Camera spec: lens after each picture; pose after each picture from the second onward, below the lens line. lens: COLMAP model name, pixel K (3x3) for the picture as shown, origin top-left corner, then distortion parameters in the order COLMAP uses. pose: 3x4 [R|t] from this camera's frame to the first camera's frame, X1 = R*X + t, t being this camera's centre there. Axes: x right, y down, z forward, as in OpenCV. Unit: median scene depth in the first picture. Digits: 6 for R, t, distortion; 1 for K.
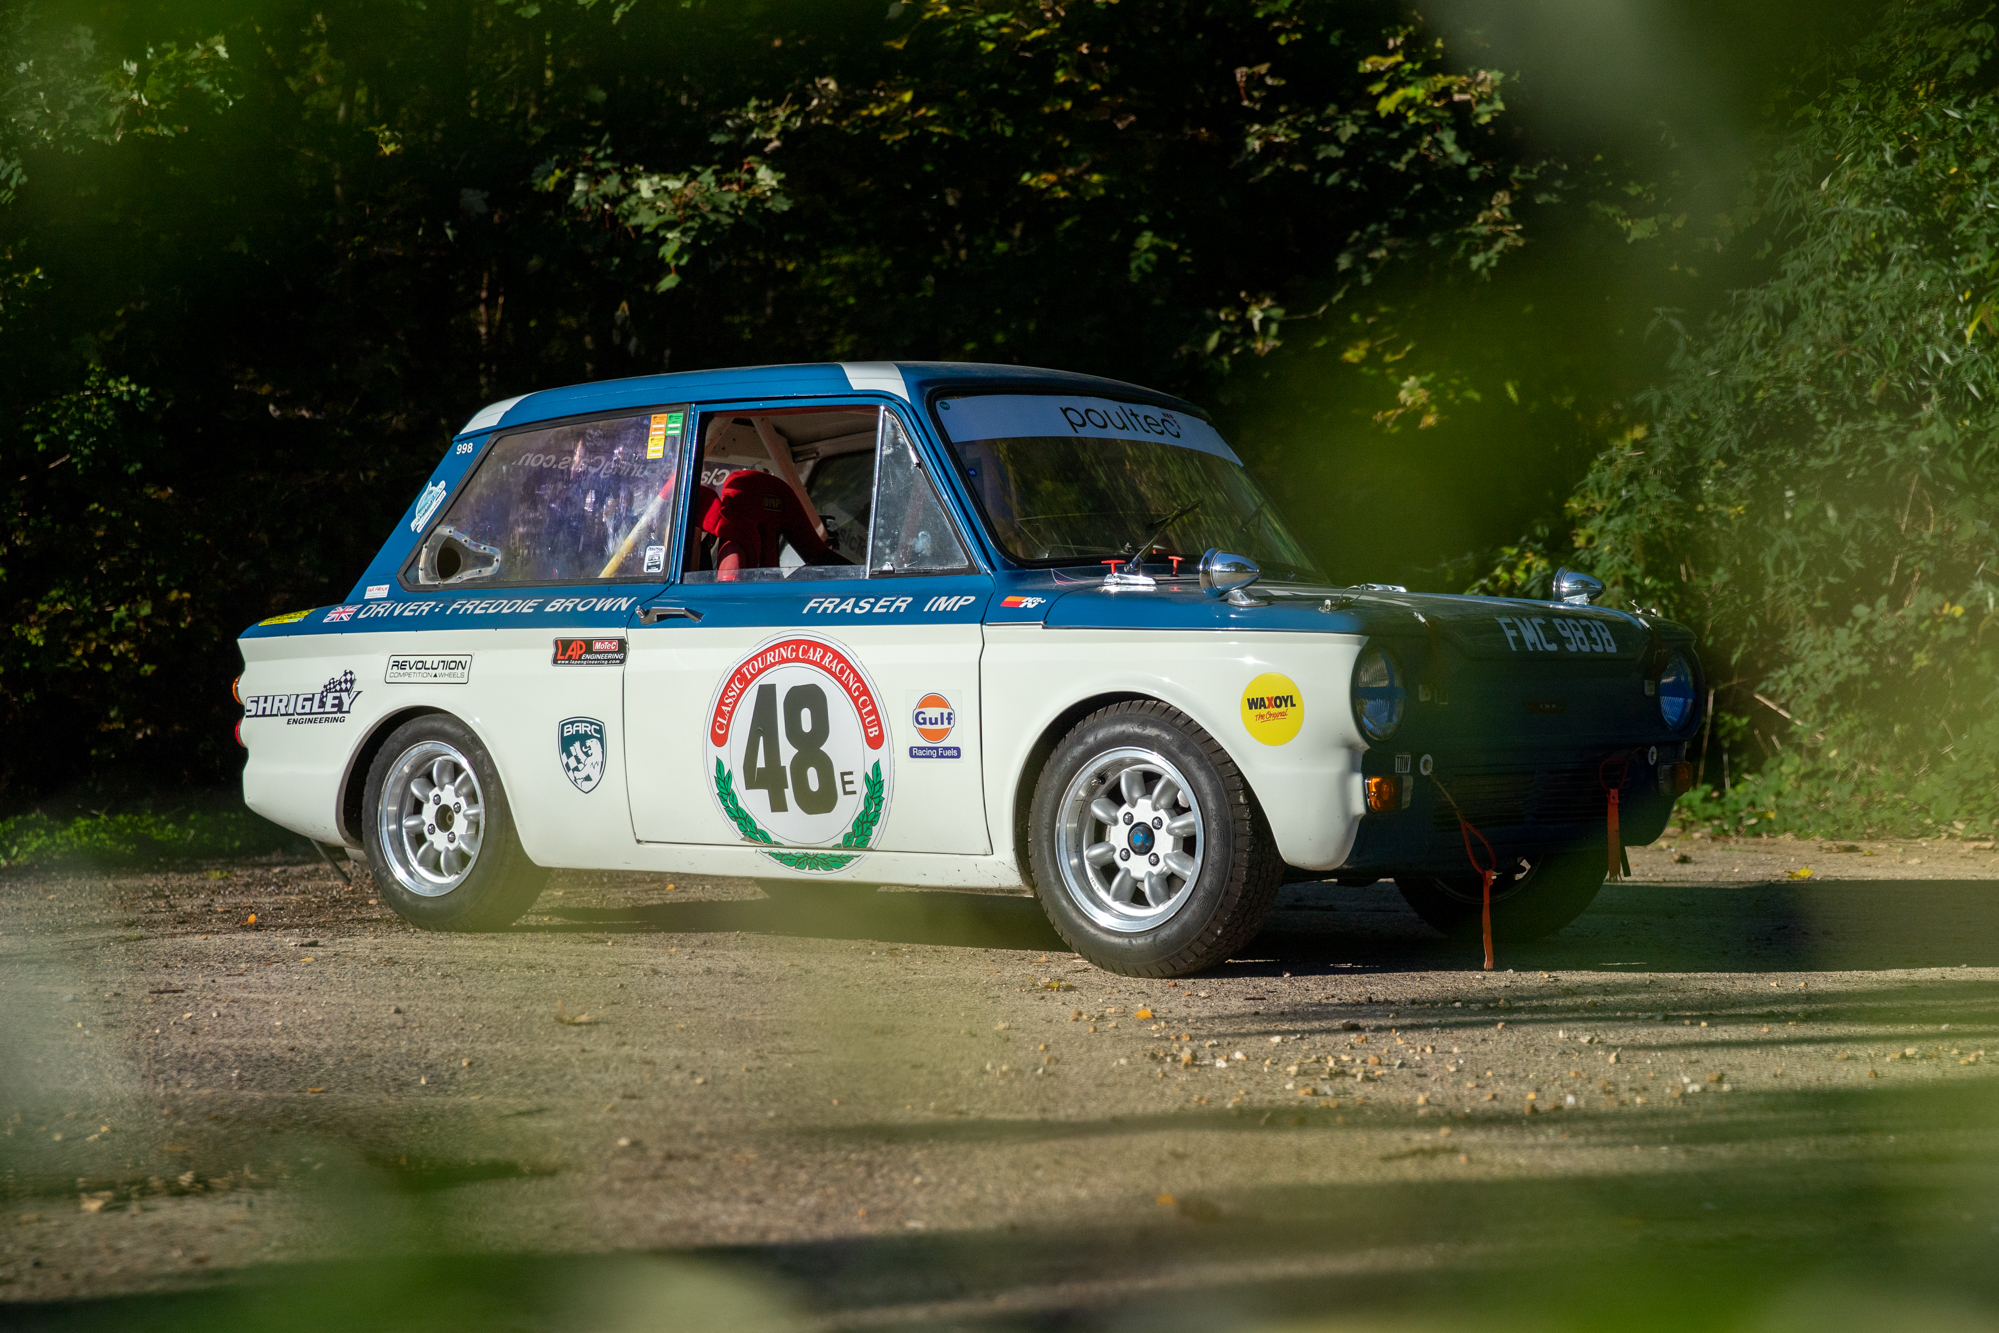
lens RADIAL K [[3425.7, 0, 1061.0], [0, 3425.7, 718.7], [0, 0, 1]] dist [0.105404, 0.133210]
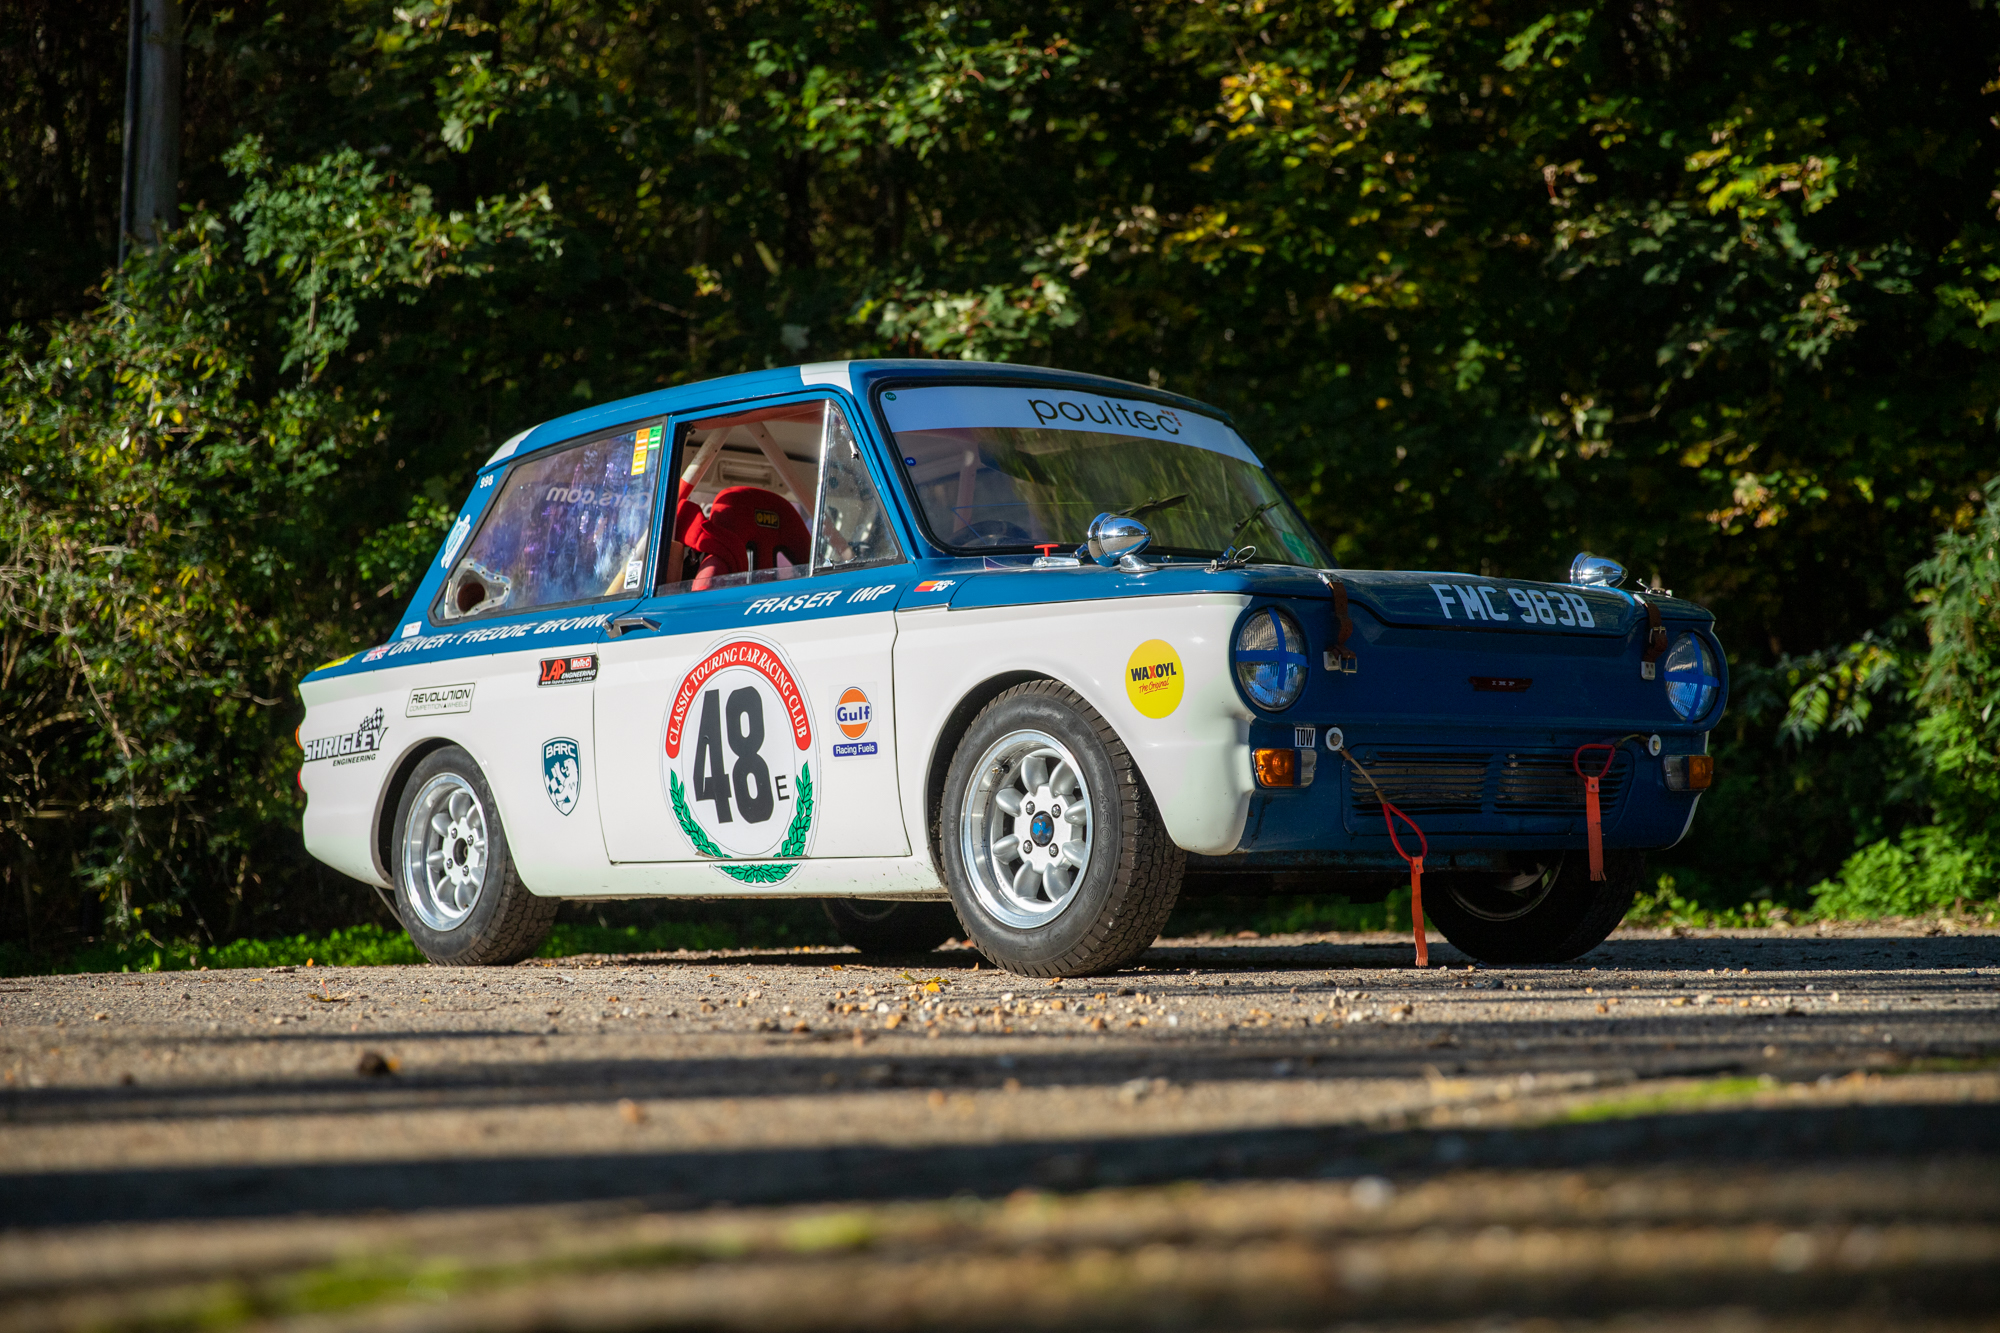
lens RADIAL K [[3270.5, 0, 974.9], [0, 3270.5, 671.0], [0, 0, 1]] dist [0.163930, 0.123064]
pose [[0.980382, -0.025442, -0.195457, 0.164943], [0.011295, 0.997256, -0.073160, 0.052189], [0.196782, 0.069517, 0.977980, 0.112905]]
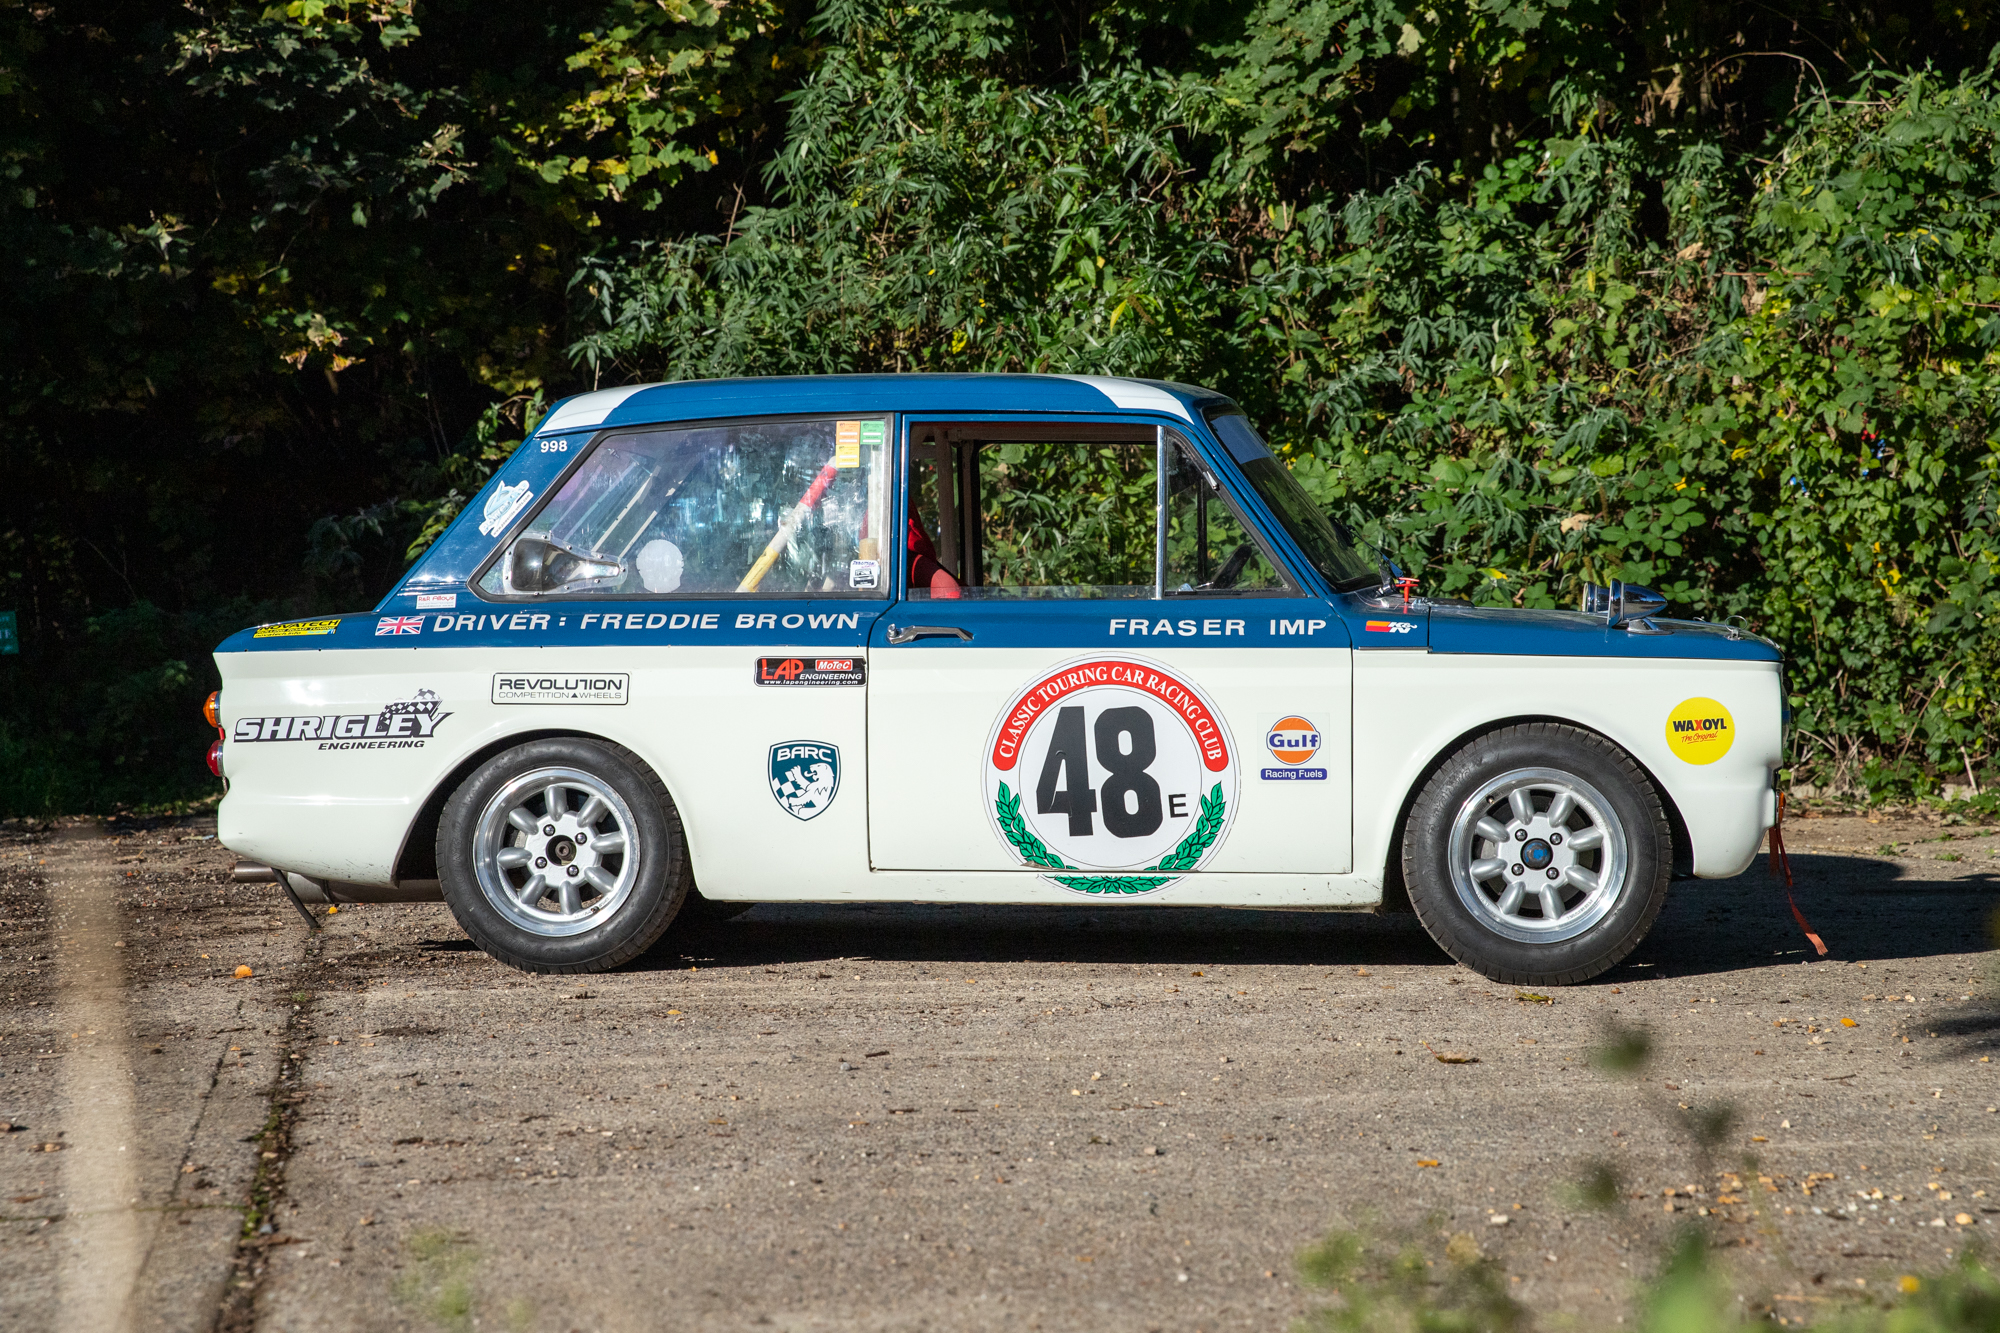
lens RADIAL K [[3626.9, 0, 1002.8], [0, 3626.9, 641.4], [0, 0, 1]] dist [0.173538, 0.086581]
pose [[0.853235, -0.008170, 0.521462, -0.637956], [0.006650, 0.999966, 0.004785, -0.033463], [-0.521484, -0.000615, 0.853261, 0.121238]]
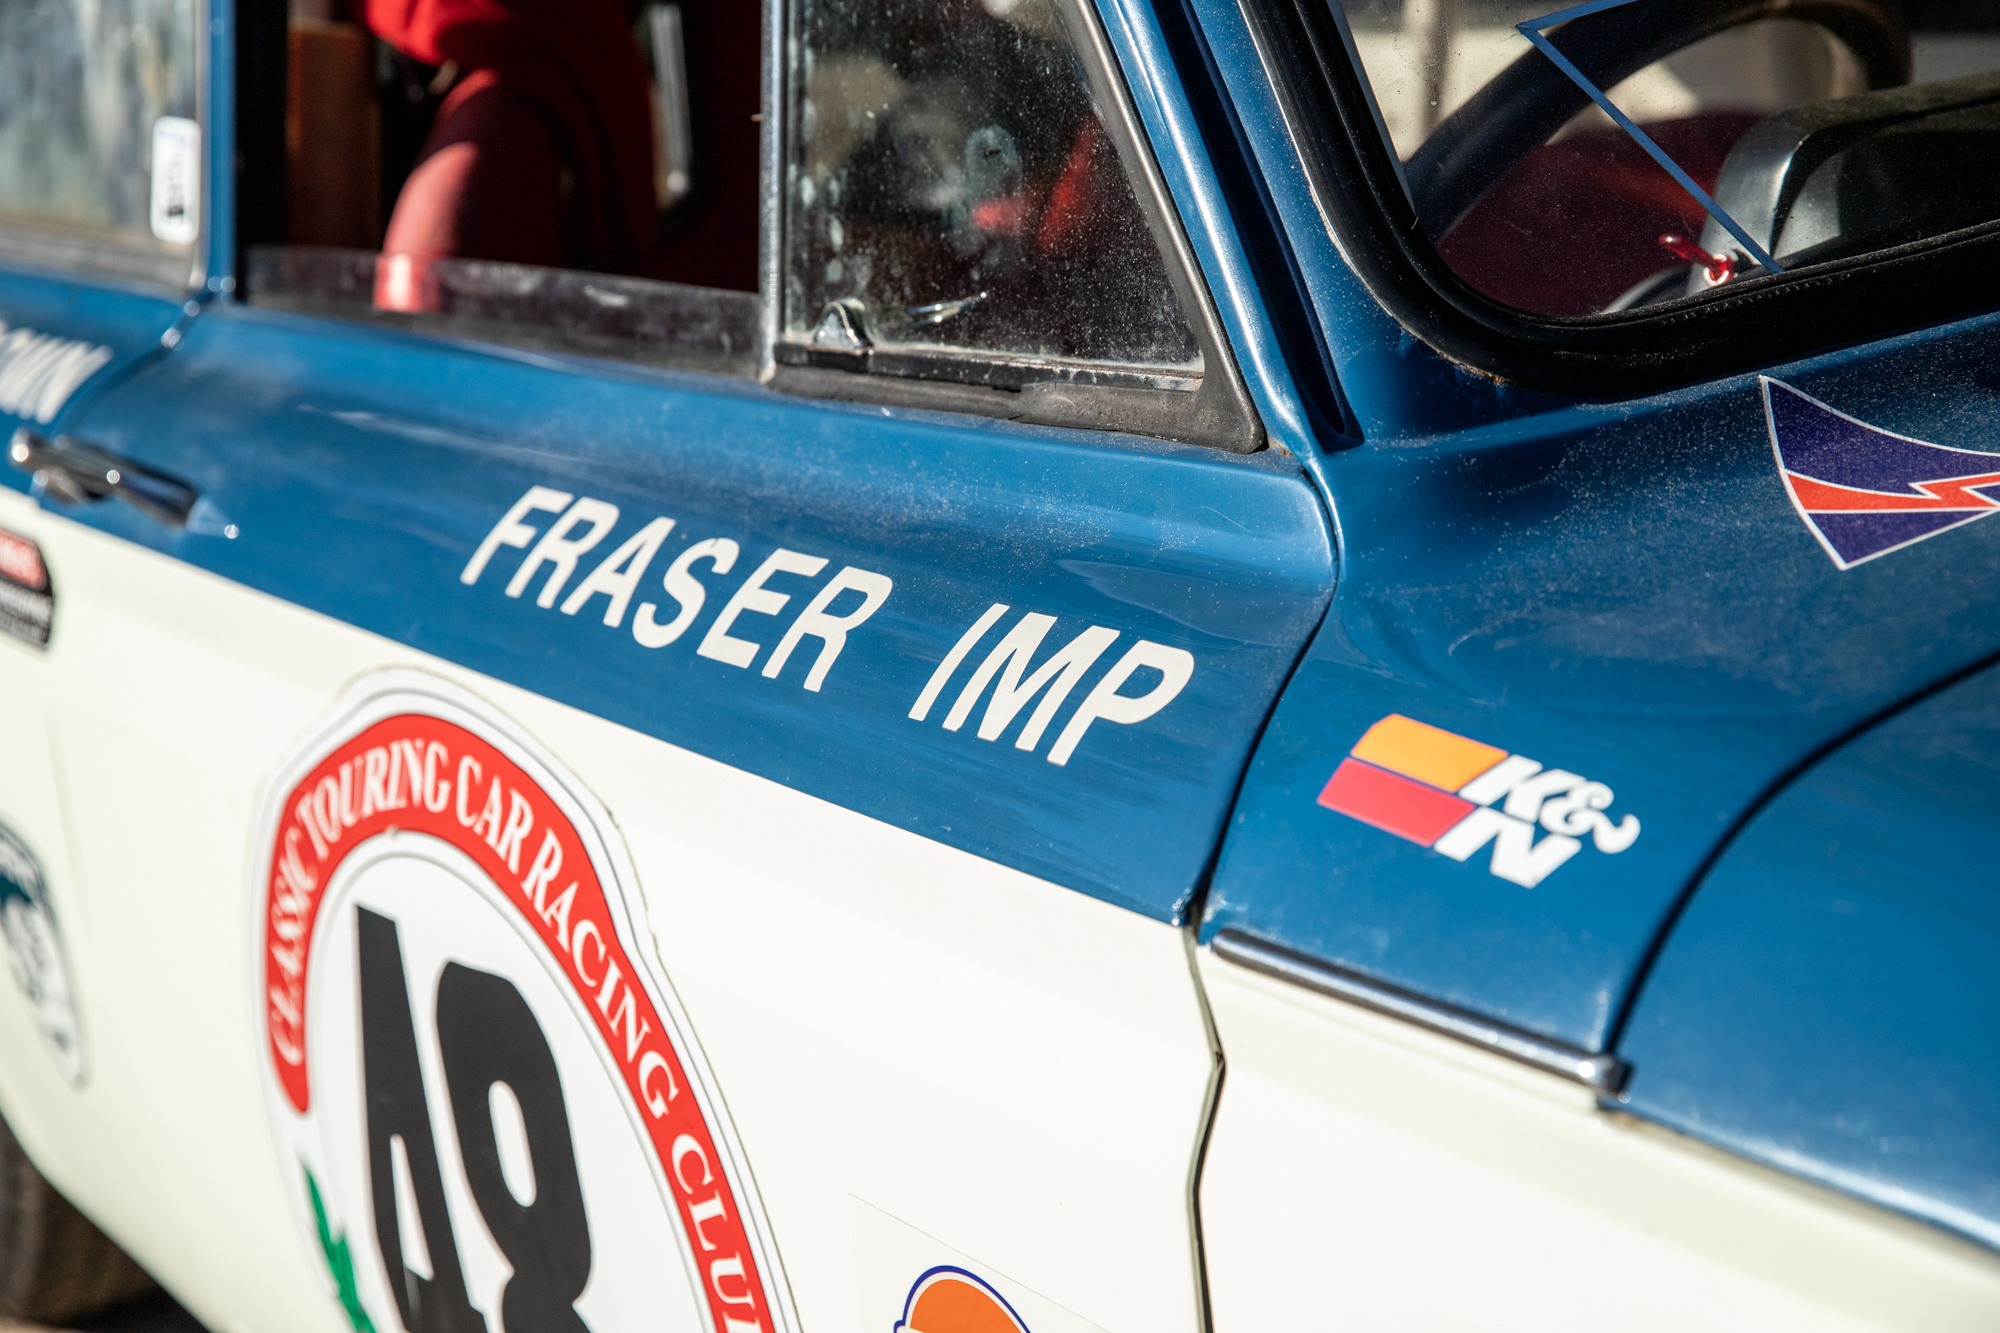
lens RADIAL K [[3270.5, 0, 974.9], [0, 3270.5, 671.0], [0, 0, 1]] dist [0.163930, 0.123064]
pose [[0.944249, -0.010682, -0.329059, 0.011100], [0.093507, 0.967016, 0.236932, -0.065389], [0.315674, -0.254492, 0.914103, 0.828782]]
